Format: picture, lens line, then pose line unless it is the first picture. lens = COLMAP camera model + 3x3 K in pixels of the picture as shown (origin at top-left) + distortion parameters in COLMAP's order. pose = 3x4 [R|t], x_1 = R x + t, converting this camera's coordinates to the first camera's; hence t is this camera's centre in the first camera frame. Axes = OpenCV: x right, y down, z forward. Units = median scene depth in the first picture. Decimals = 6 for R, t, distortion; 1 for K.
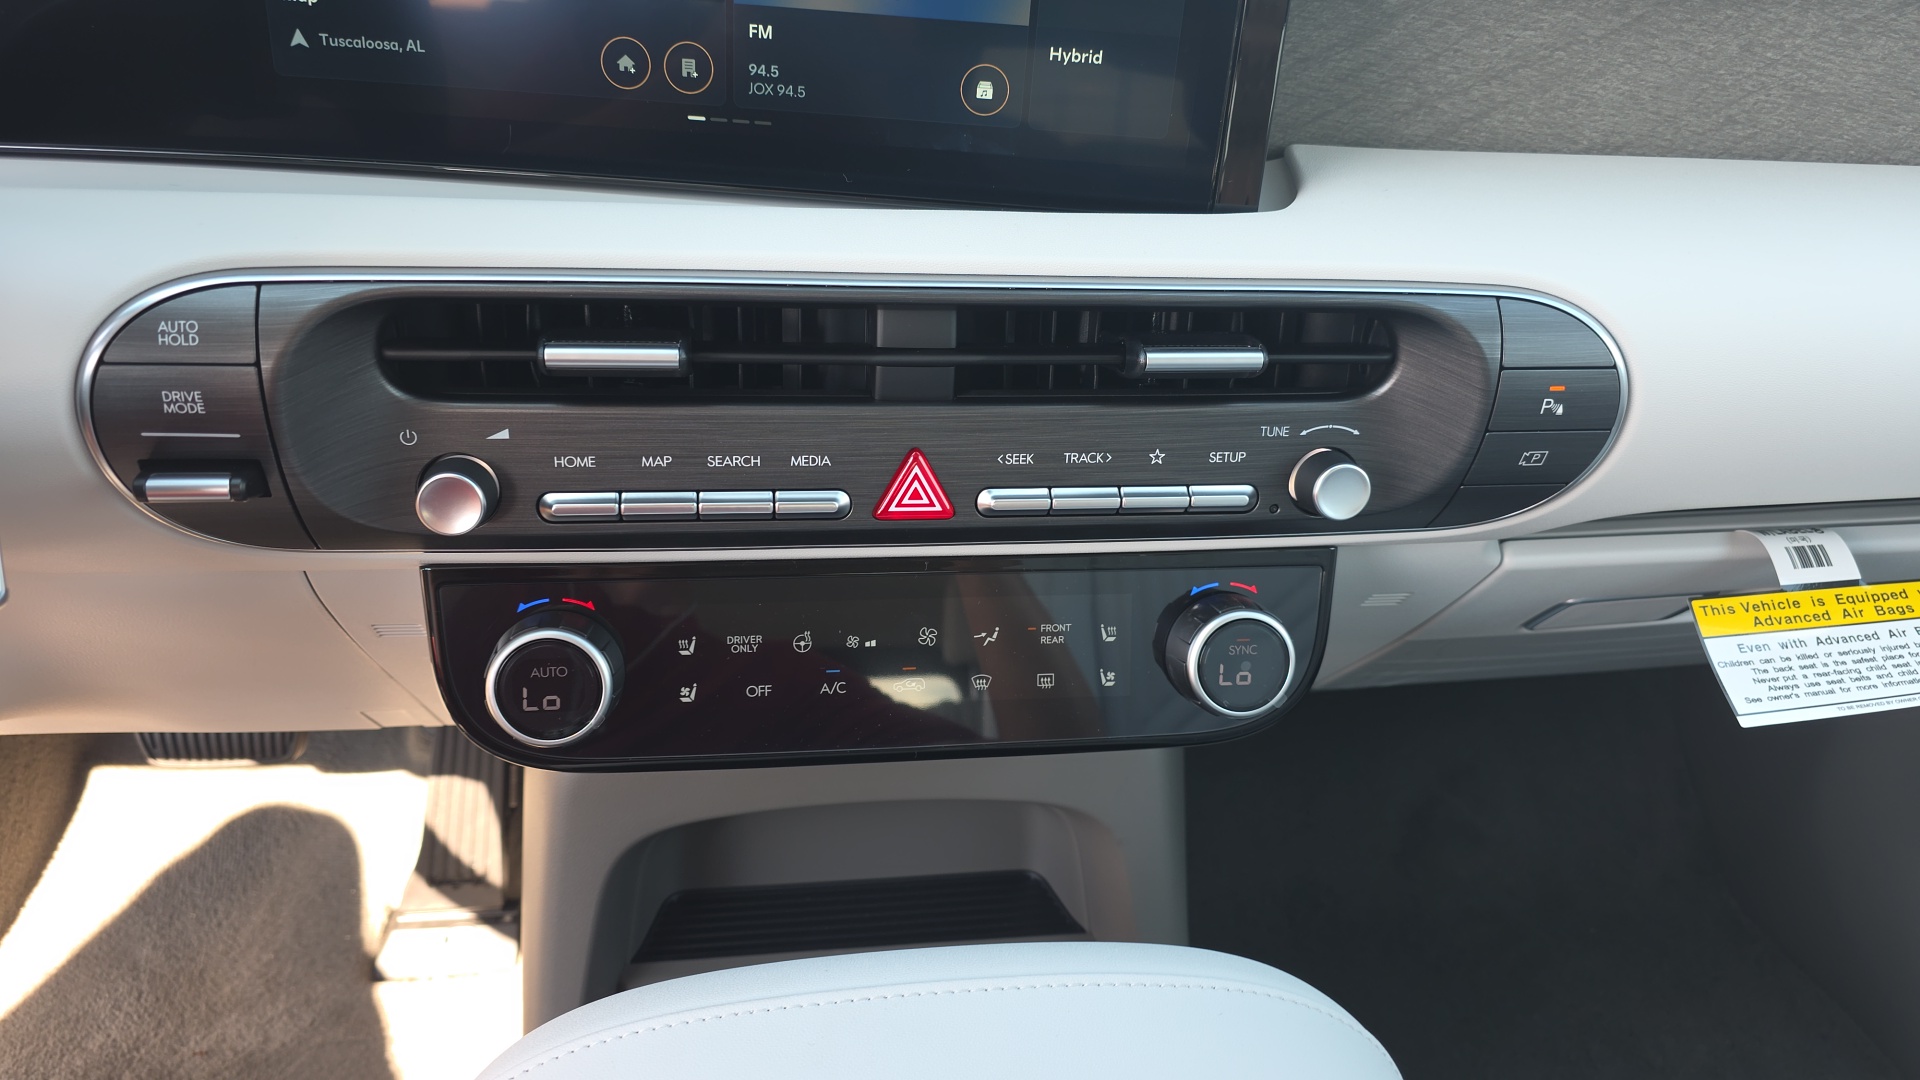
lens RADIAL K [[1321.0, 0, 972.7], [0, 1321.0, 540.2], [0, 0, 1]] dist [0.059335, -0.062305]
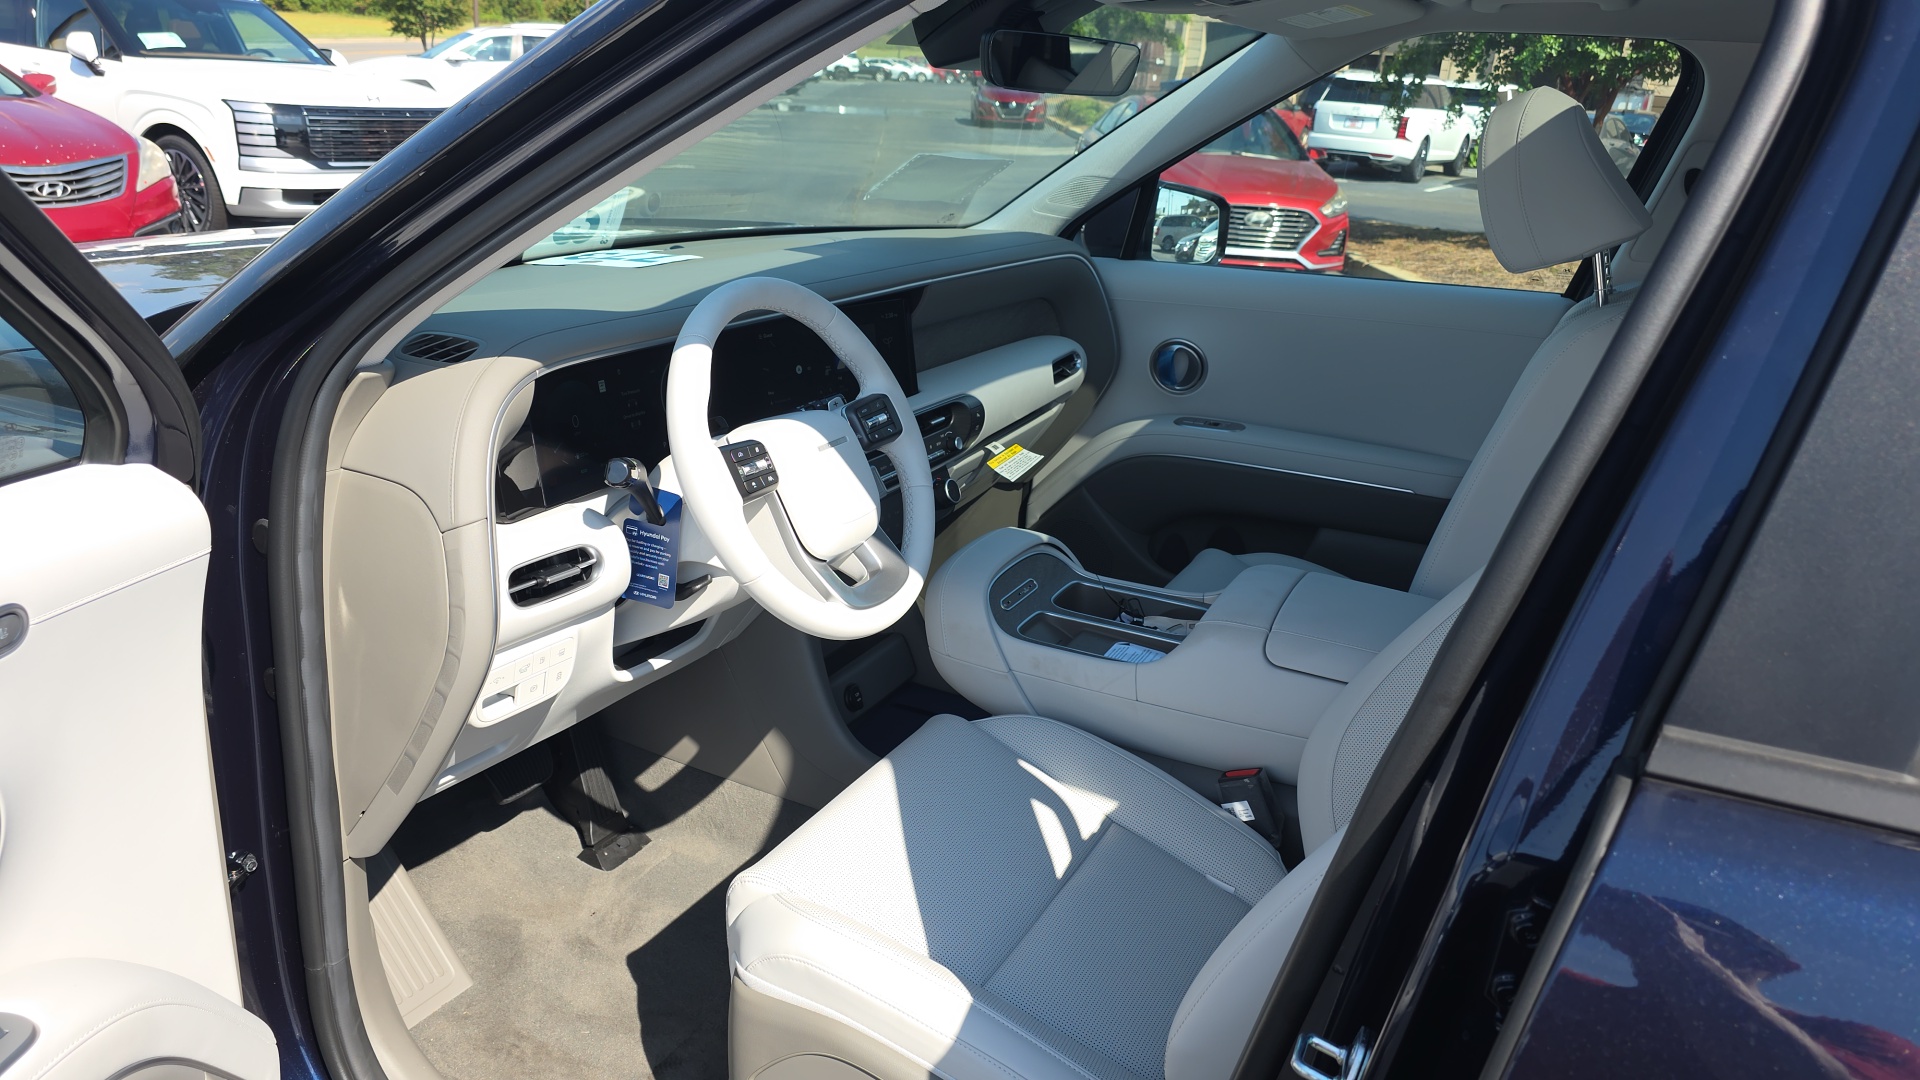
lens RADIAL K [[1321.0, 0, 981.6], [0, 1321.0, 529.8], [0, 0, 1]] dist [0.059335, -0.062305]
pose [[0.557120, -0.298108, 0.775080, -3.253088], [0.451472, 0.892091, 0.018599, 0.178091], [-0.696987, 0.339565, 0.631589, -1.795739]]
